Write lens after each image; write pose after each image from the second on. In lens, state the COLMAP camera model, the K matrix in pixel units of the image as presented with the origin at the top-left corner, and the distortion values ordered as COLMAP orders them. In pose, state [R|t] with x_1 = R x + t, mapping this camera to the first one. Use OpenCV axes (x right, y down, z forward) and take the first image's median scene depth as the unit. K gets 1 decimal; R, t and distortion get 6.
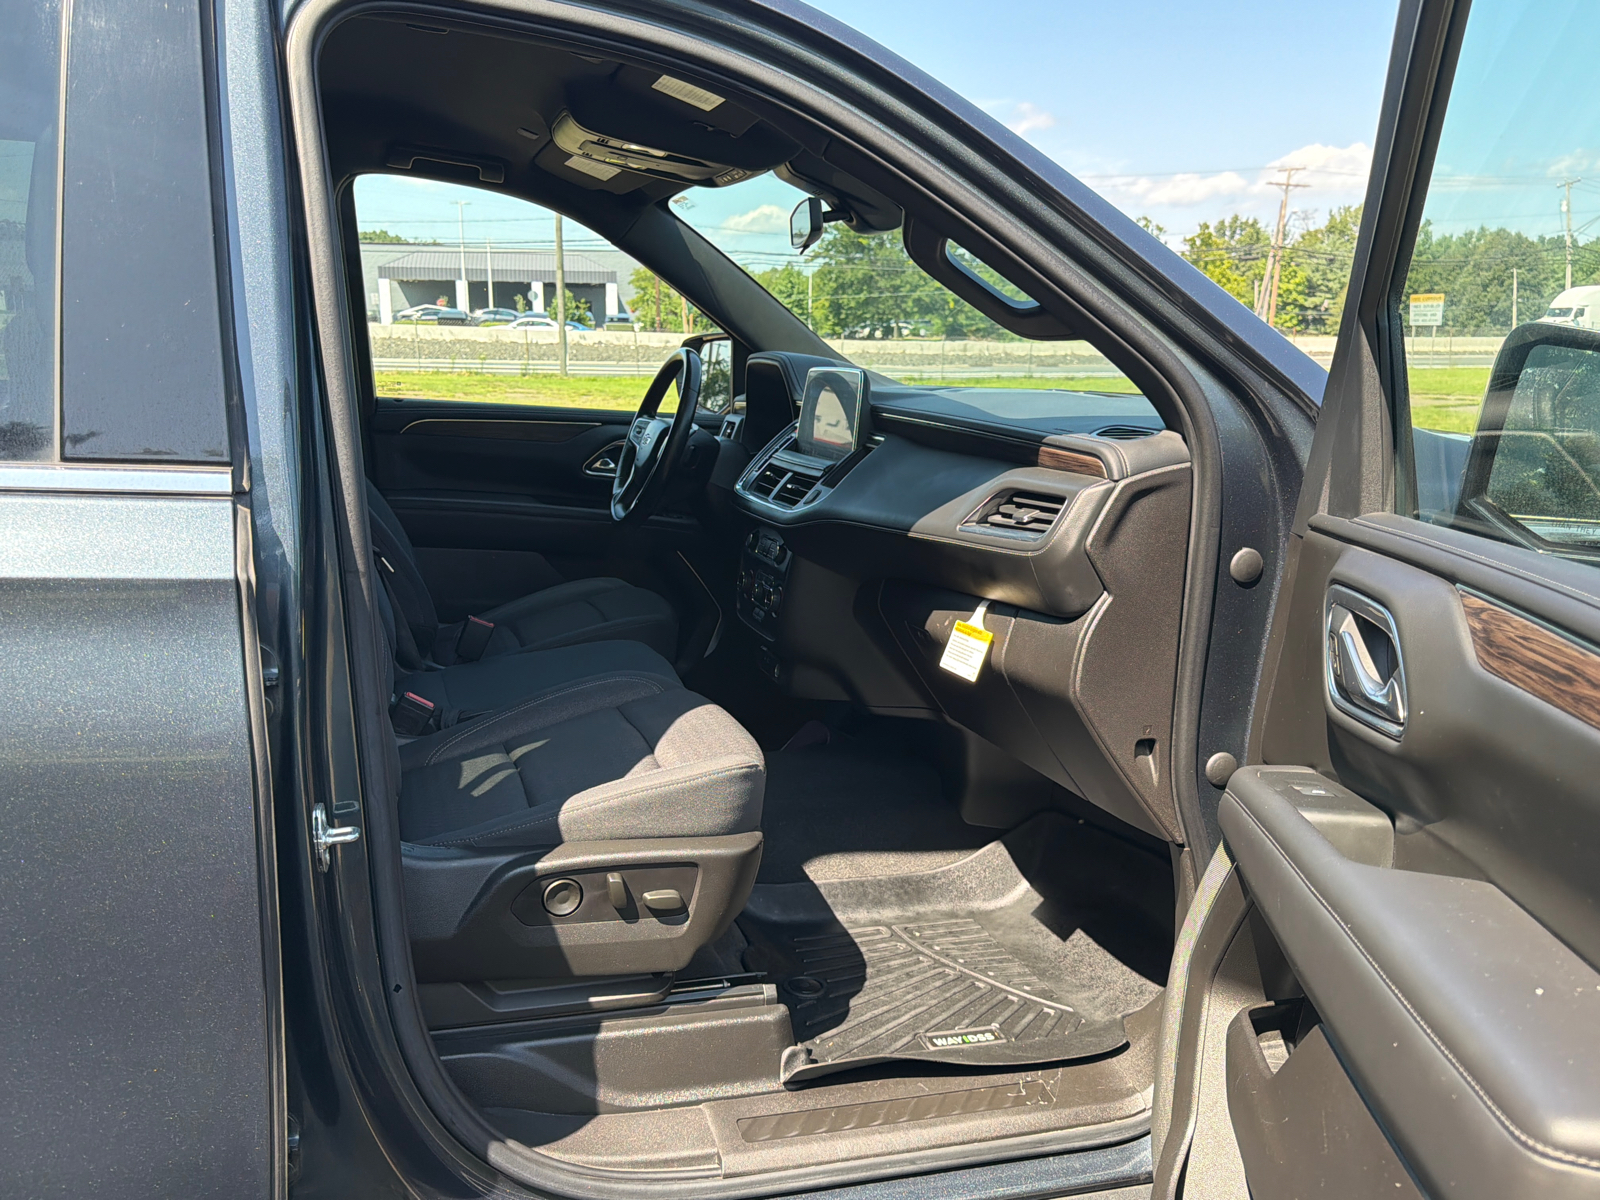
lens RADIAL K [[1324.2, 0, 826.4], [0, 1324.2, 629.1], [0, 0, 1]] dist [0.182822, -0.004048]
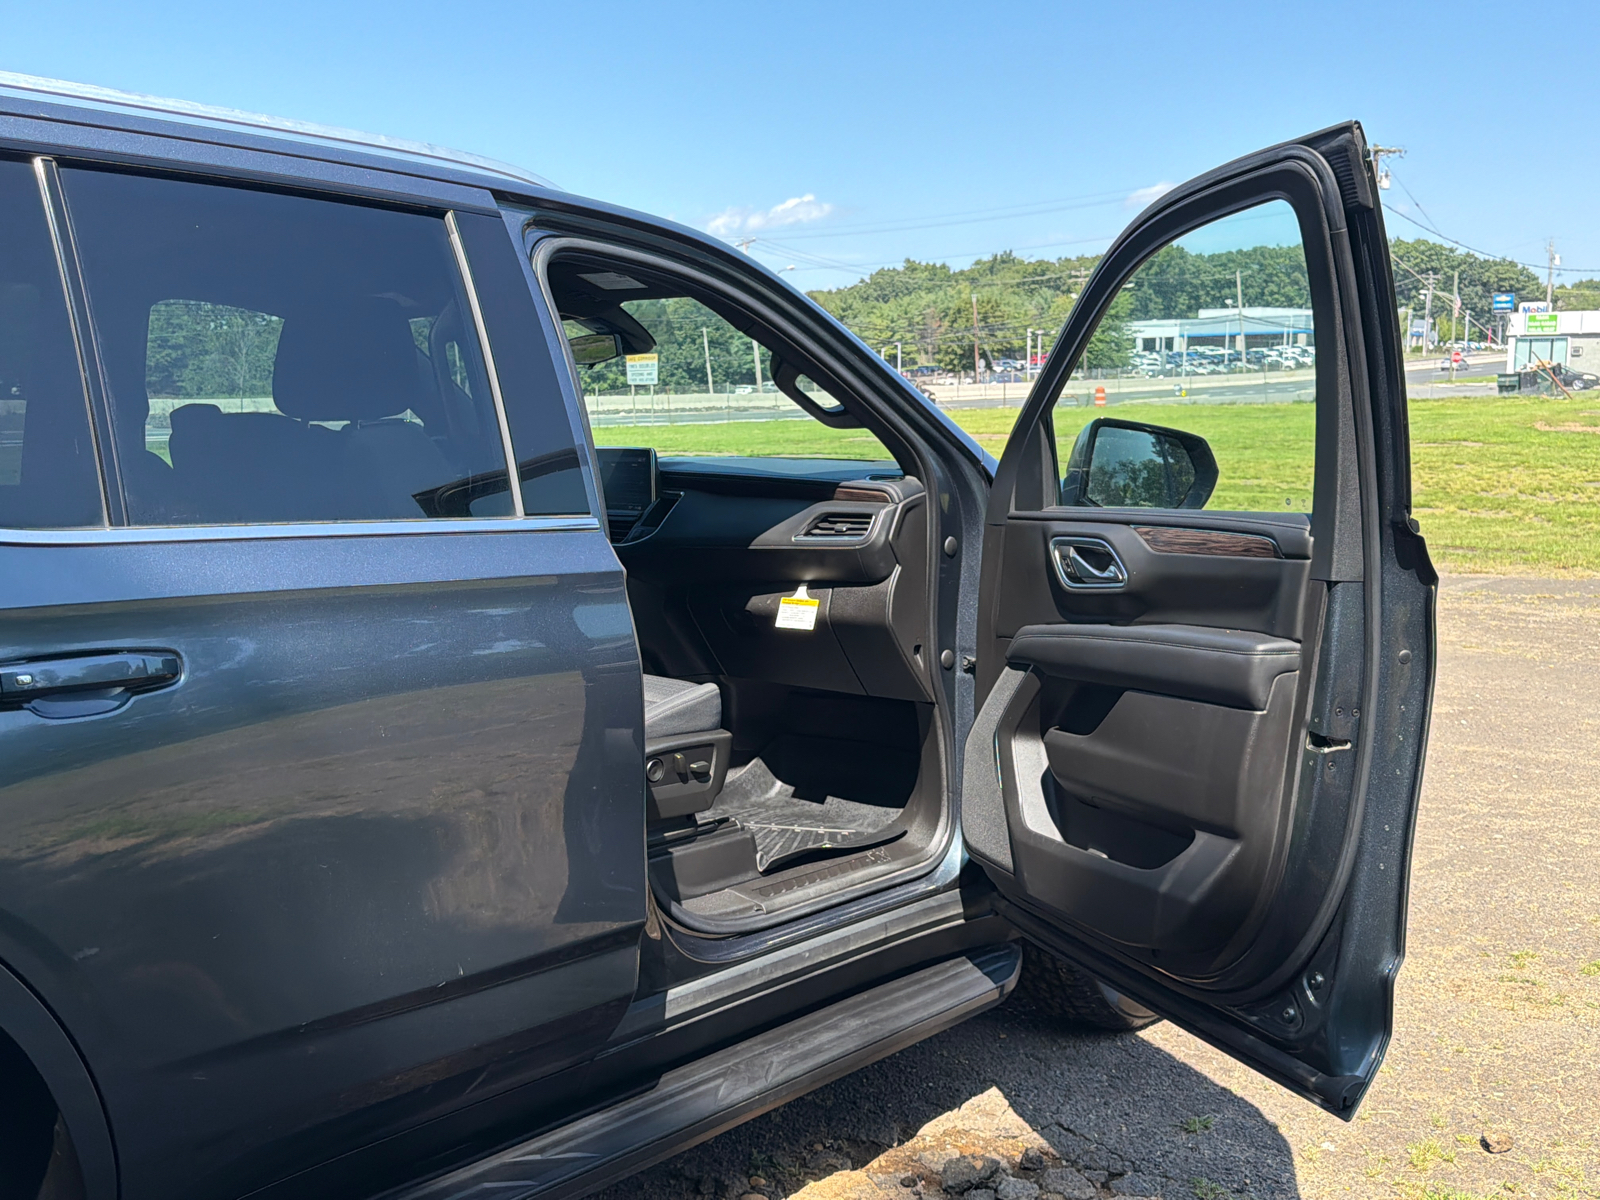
lens RADIAL K [[1539.2, 0, 797.9], [0, 1539.2, 609.9], [0, 0, 1]] dist [0.023152, 0.000000]
pose [[0.867623, -0.094871, 0.488088, -0.901697], [0.128747, 0.991015, -0.036234, 0.088518], [-0.480266, 0.094277, 0.872042, -0.729345]]
